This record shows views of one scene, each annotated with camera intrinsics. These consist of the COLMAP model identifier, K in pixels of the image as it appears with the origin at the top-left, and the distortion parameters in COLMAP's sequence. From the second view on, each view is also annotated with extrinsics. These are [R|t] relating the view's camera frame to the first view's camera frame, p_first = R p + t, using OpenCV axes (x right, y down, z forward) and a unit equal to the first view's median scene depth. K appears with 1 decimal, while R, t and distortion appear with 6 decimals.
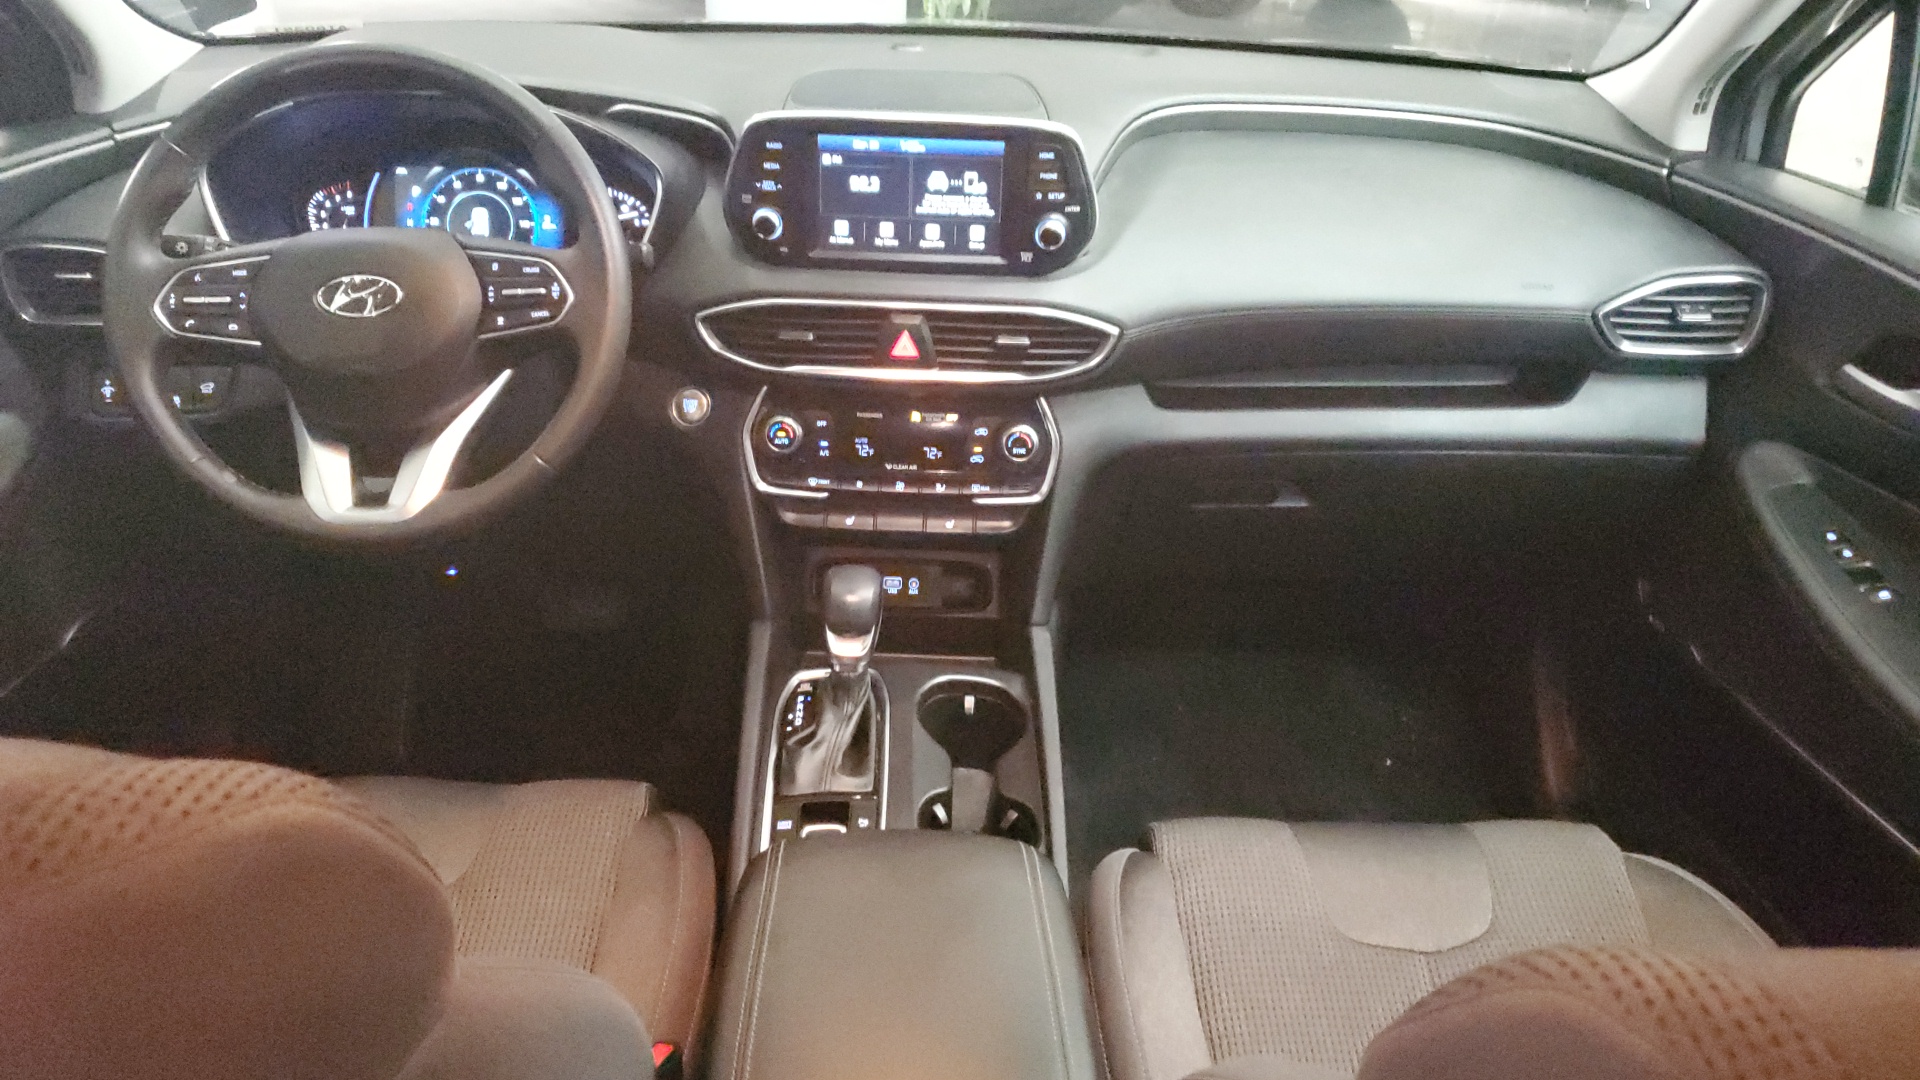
lens RADIAL K [[1544.4, 0, 957.8], [0, 1544.4, 551.0], [0, 0, 1]] dist [0.070658, -0.103095]
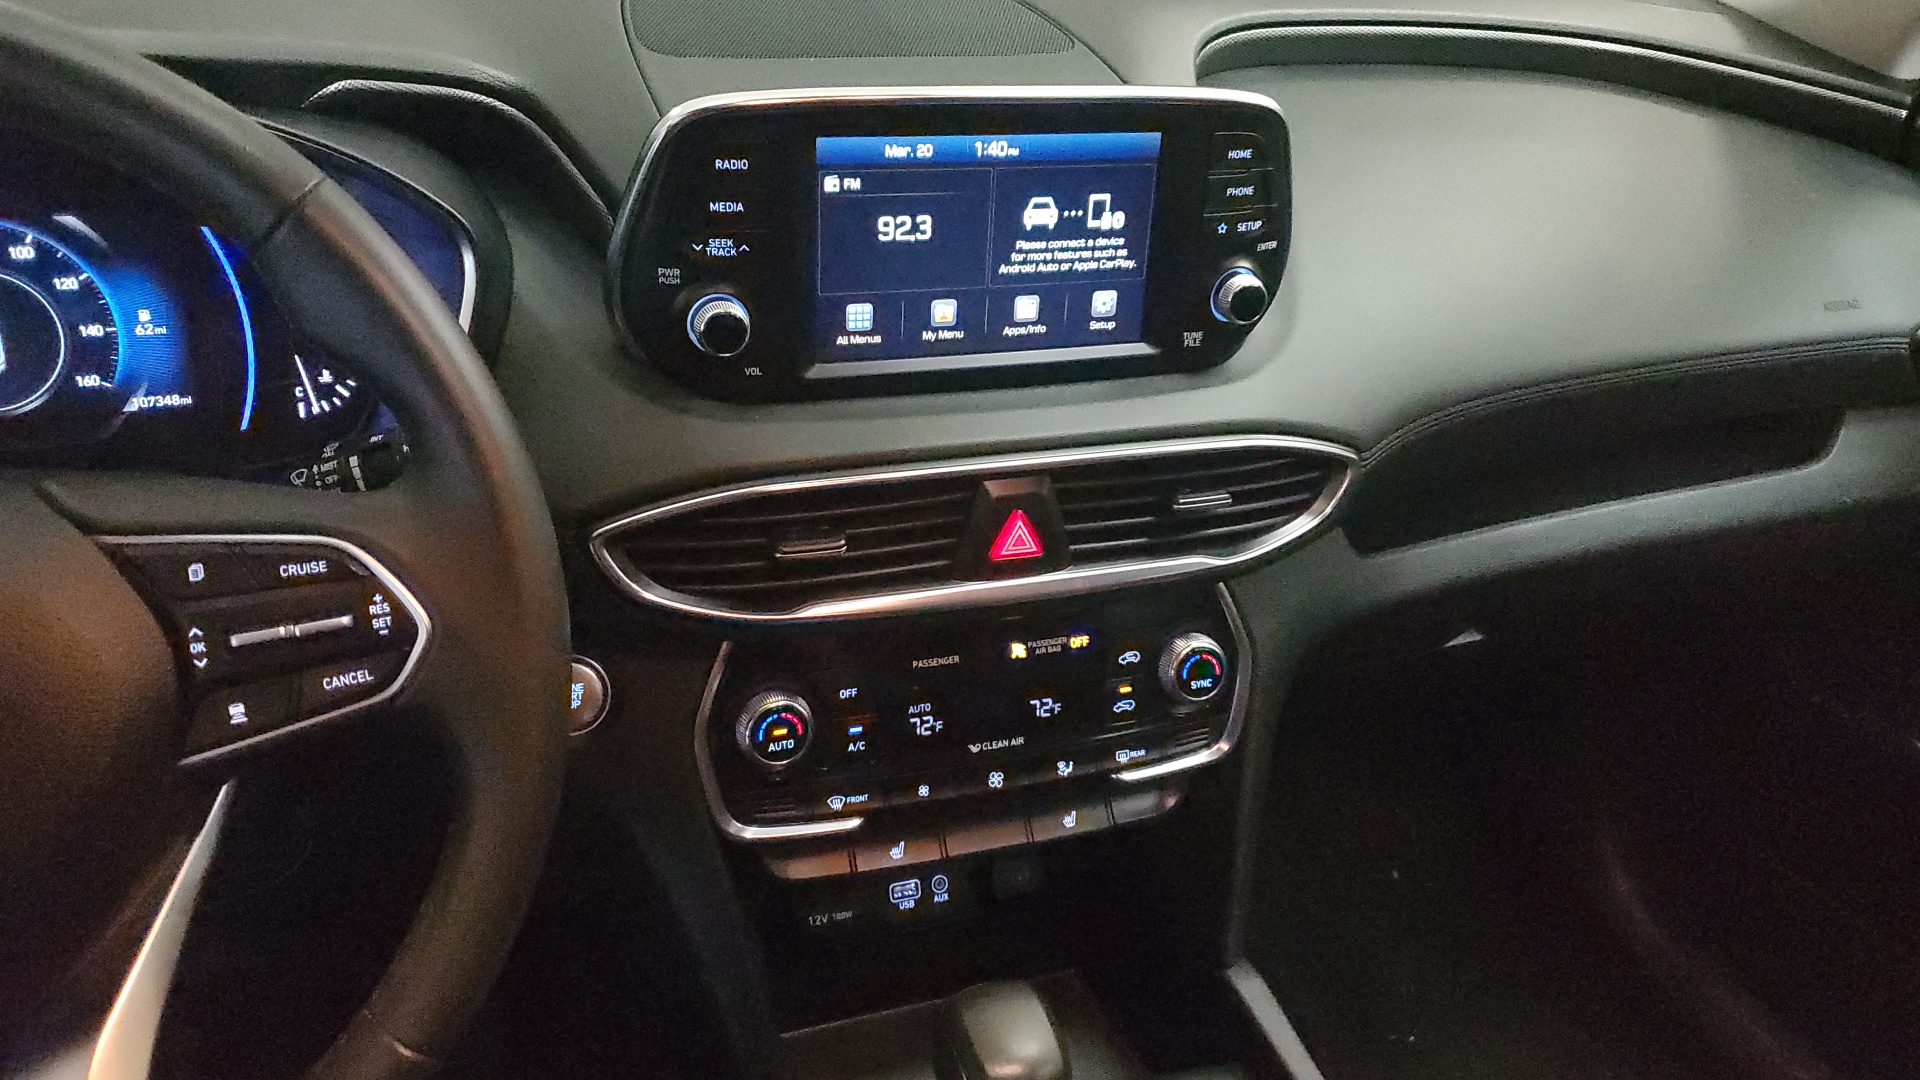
lens RADIAL K [[1544.4, 0, 971.9], [0, 1544.4, 505.5], [0, 0, 1]] dist [0.070658, -0.103095]
pose [[0.929464, -0.133061, 0.344081, -0.221733], [0.111057, 0.990344, 0.082982, -0.185203], [-0.351800, -0.038916, 0.935266, 0.515998]]
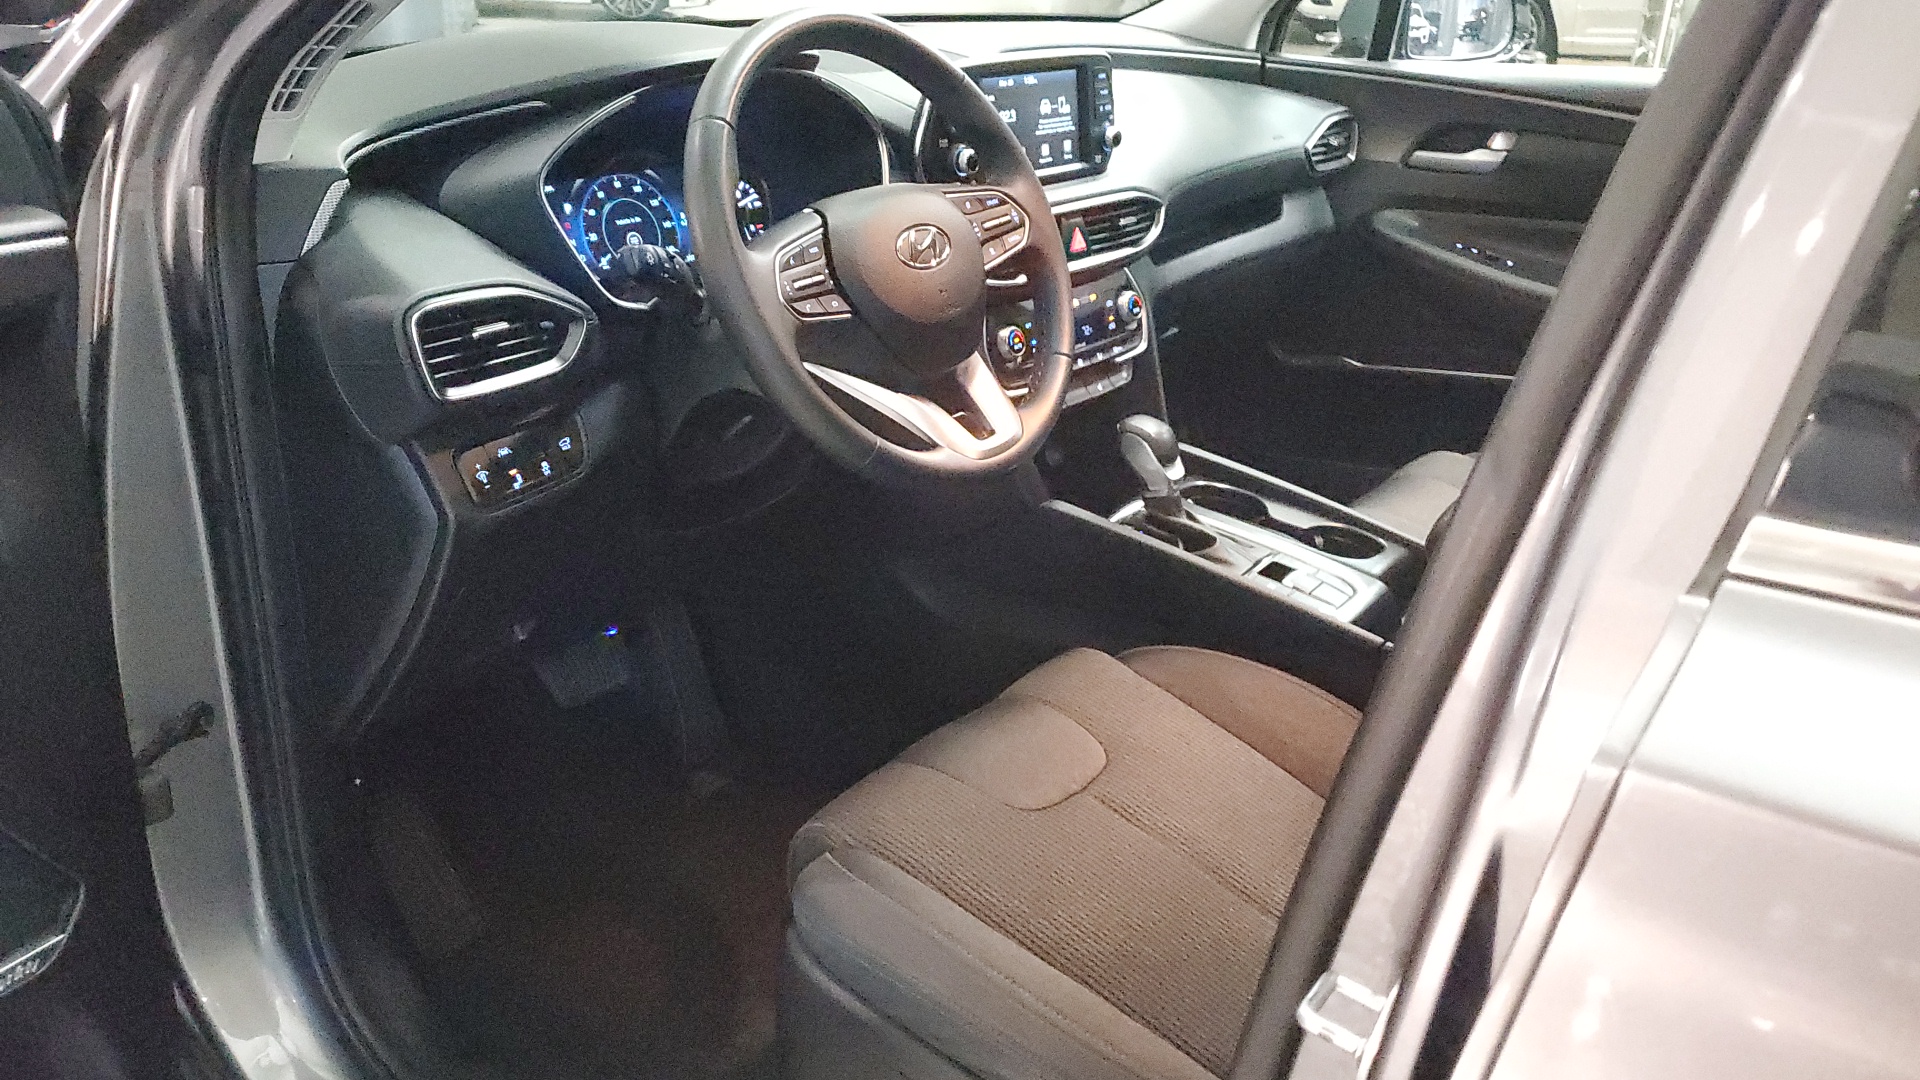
lens RADIAL K [[1544.4, 0, 999.5], [0, 1544.4, 497.5], [0, 0, 1]] dist [0.070658, -0.103095]
pose [[0.611288, -0.294869, 0.734424, -1.001072], [0.350450, 0.932908, 0.082868, -0.066511], [-0.709586, 0.206723, 0.673612, 0.270061]]
